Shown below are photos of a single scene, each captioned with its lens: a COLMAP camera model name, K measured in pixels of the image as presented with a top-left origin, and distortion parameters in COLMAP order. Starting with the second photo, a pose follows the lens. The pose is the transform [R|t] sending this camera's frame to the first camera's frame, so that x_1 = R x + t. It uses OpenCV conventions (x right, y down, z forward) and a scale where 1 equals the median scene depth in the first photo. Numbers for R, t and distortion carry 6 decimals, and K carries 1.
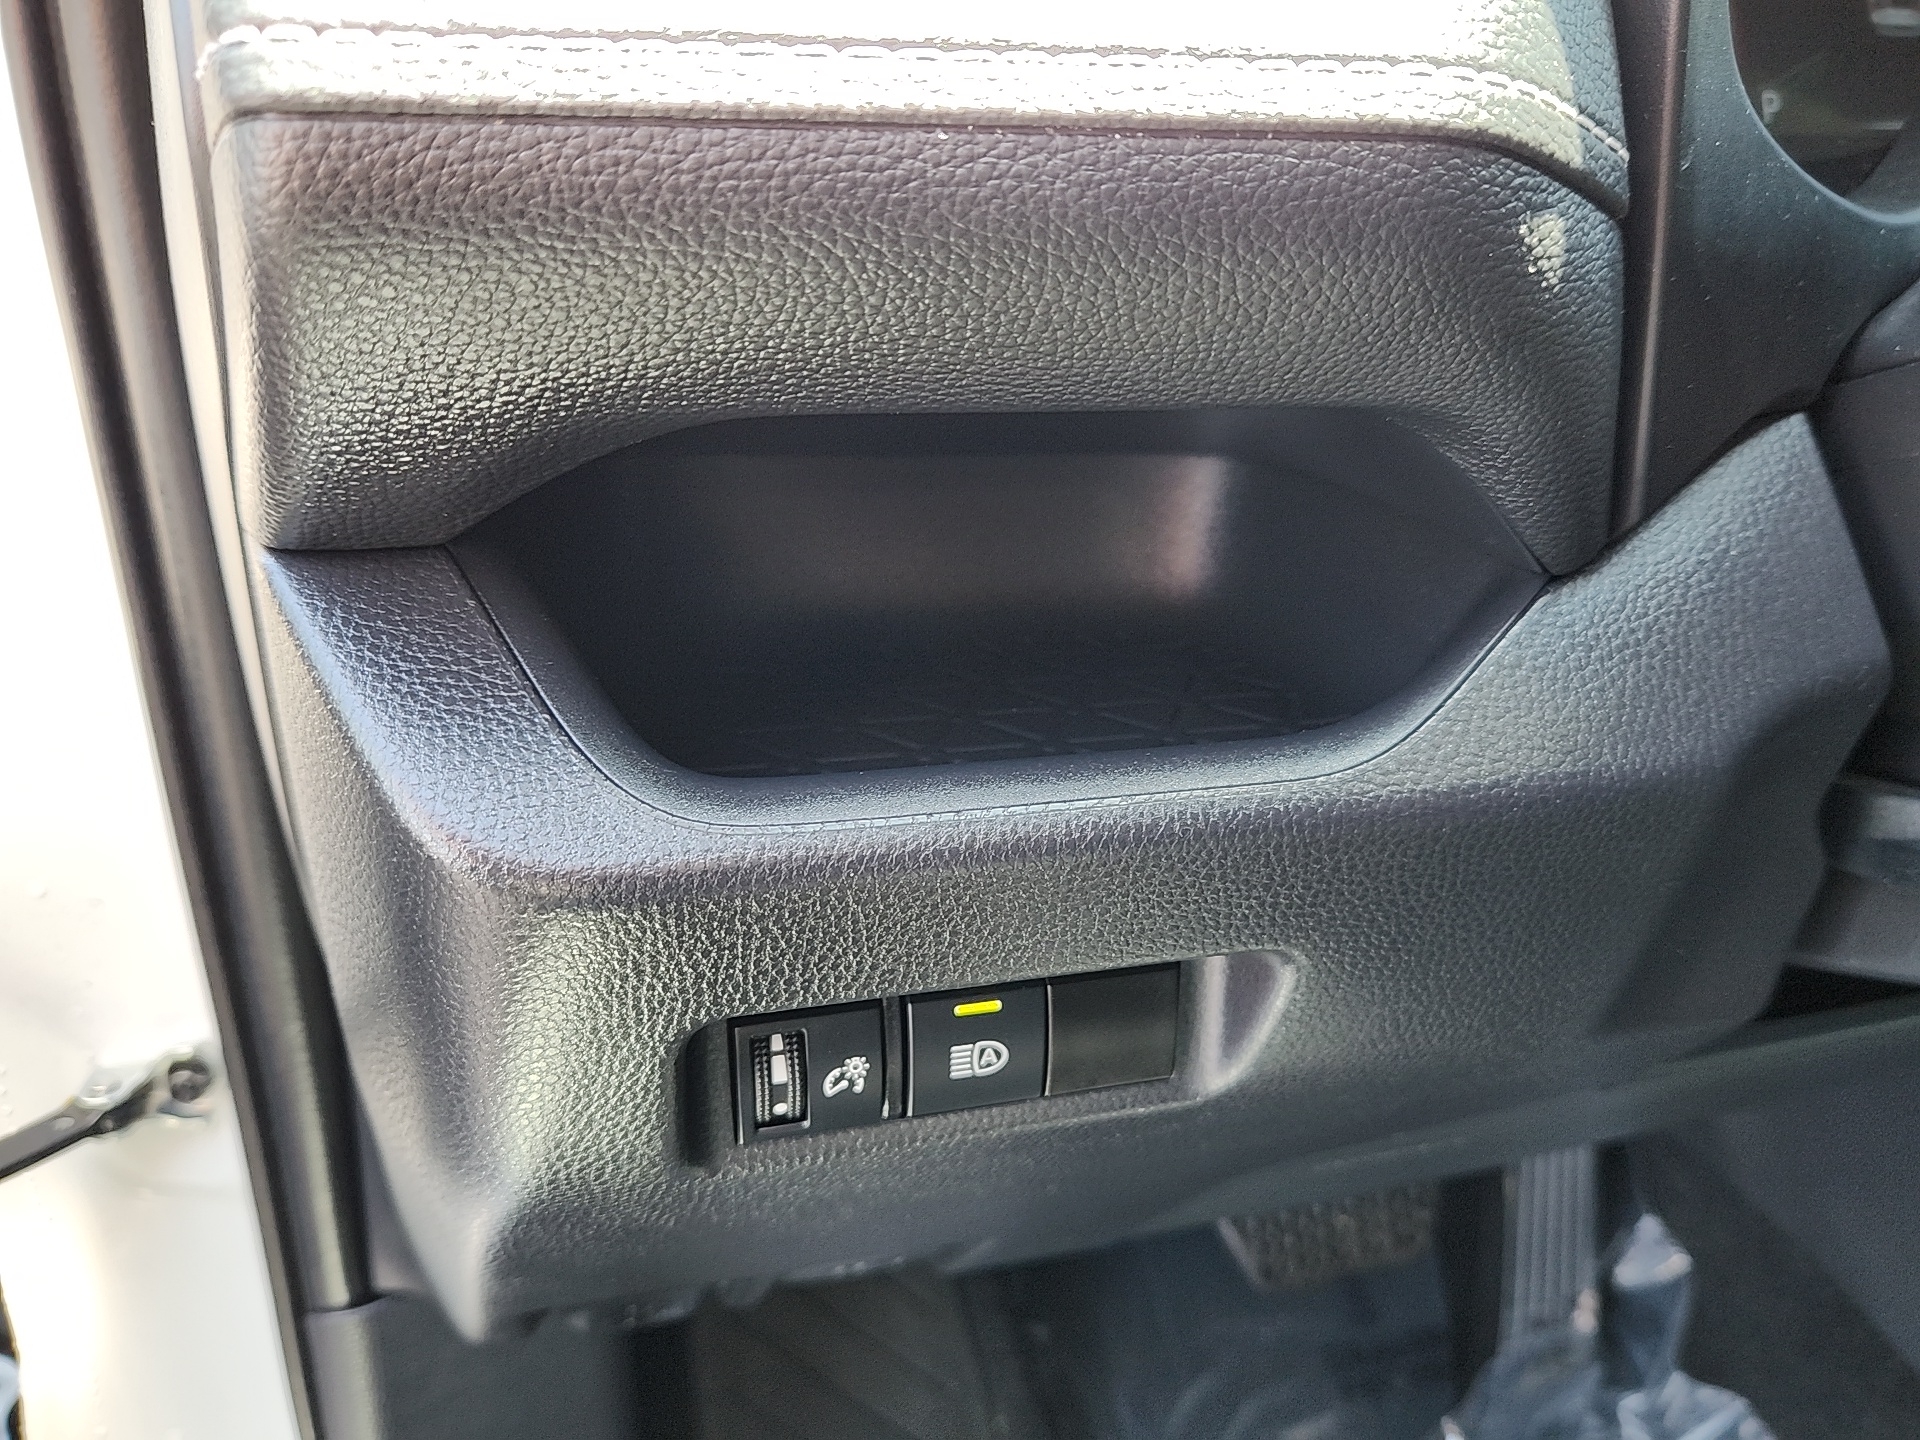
lens RADIAL K [[1472.7, 0, 960.0], [0, 1472.7, 720.0], [0, 0, 1]] dist [0.020606, -0.006730]
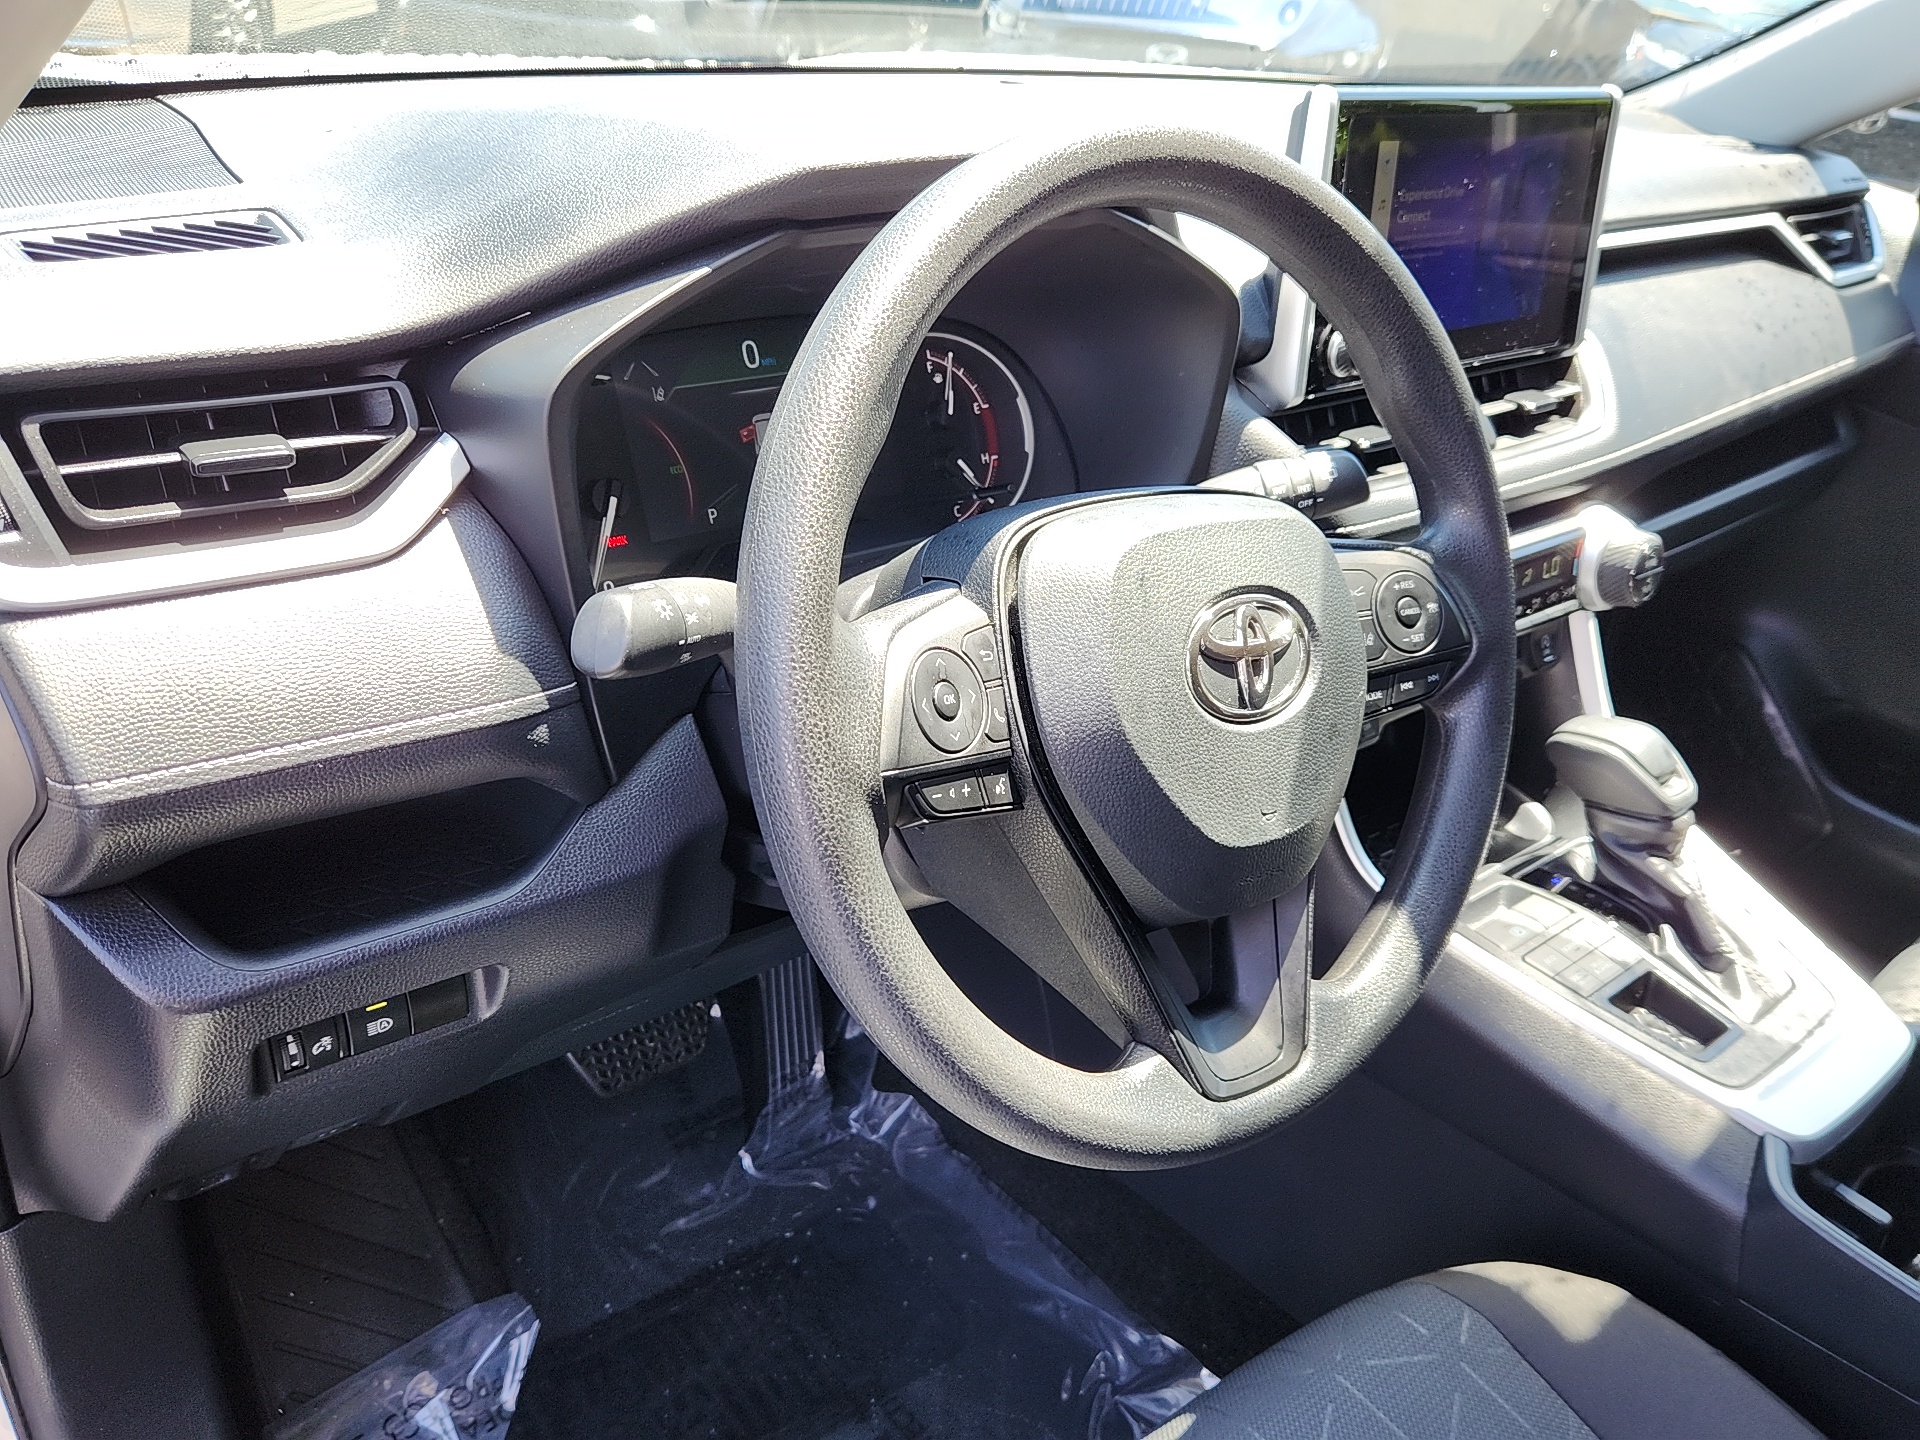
lens RADIAL K [[1472.7, 0, 960.0], [0, 1472.7, 720.0], [0, 0, 1]] dist [0.020606, -0.006730]
pose [[0.922897, -0.127258, 0.363410, 0.075490], [0.088125, 0.988564, 0.122376, -0.494719], [-0.374827, -0.080915, 0.923557, -1.605976]]
